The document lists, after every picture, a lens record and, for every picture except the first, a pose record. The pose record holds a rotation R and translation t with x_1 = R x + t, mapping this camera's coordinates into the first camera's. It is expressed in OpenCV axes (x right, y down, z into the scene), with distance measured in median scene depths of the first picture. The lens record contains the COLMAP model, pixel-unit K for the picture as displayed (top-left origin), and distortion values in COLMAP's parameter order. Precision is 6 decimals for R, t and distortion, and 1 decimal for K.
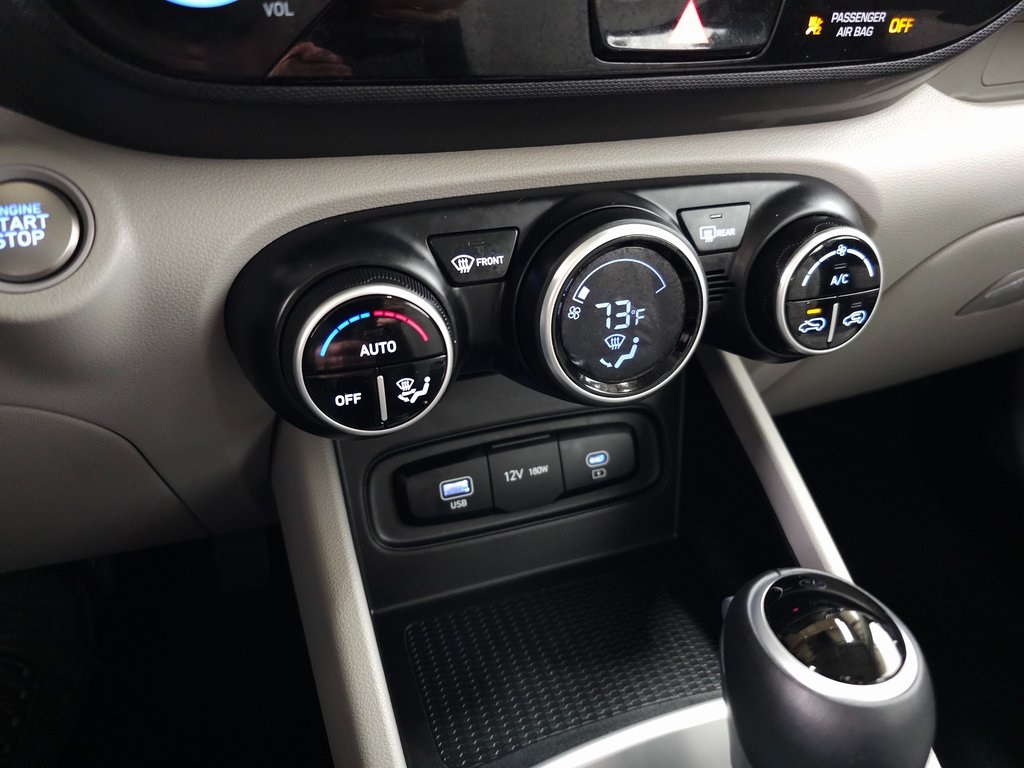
lens RADIAL K [[747.1, 0, 502.2], [0, 747.1, 358.0], [0, 0, 1]] dist [0.044069, -0.047448]
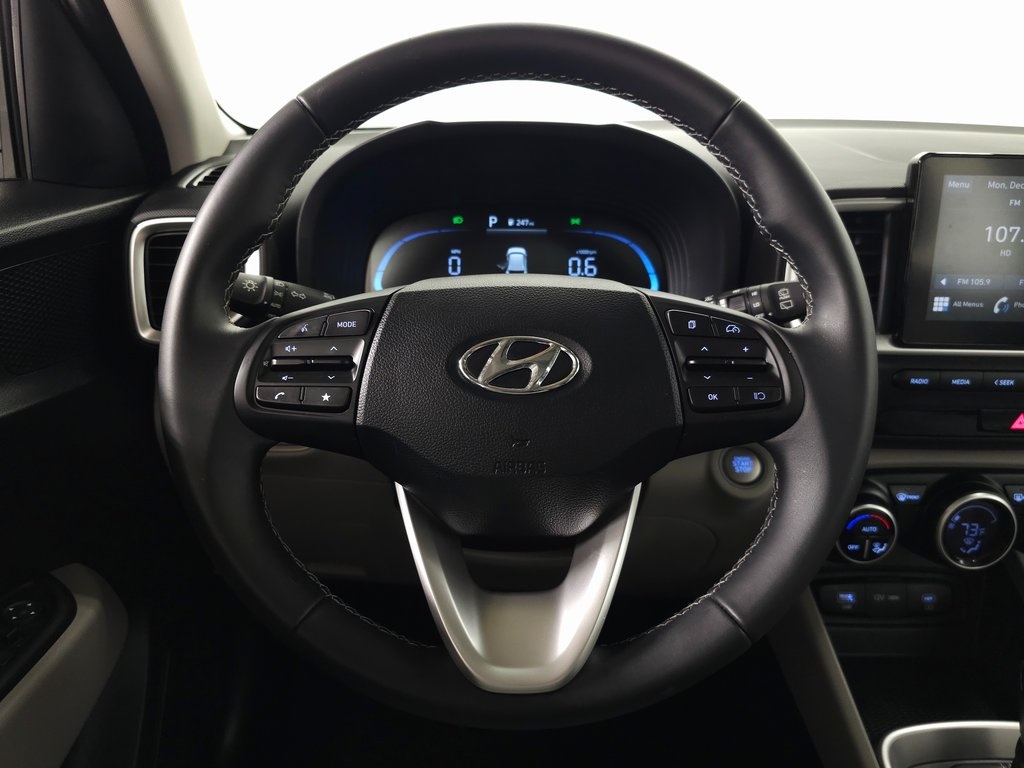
lens RADIAL K [[747.1, 0, 507.5], [0, 747.1, 365.0], [0, 0, 1]] dist [0.044069, -0.047448]
pose [[0.953359, 0.119567, -0.277148, -0.594020], [-0.157722, 0.980206, -0.119667, -0.050866], [0.257354, 0.157798, 0.953346, -1.561516]]
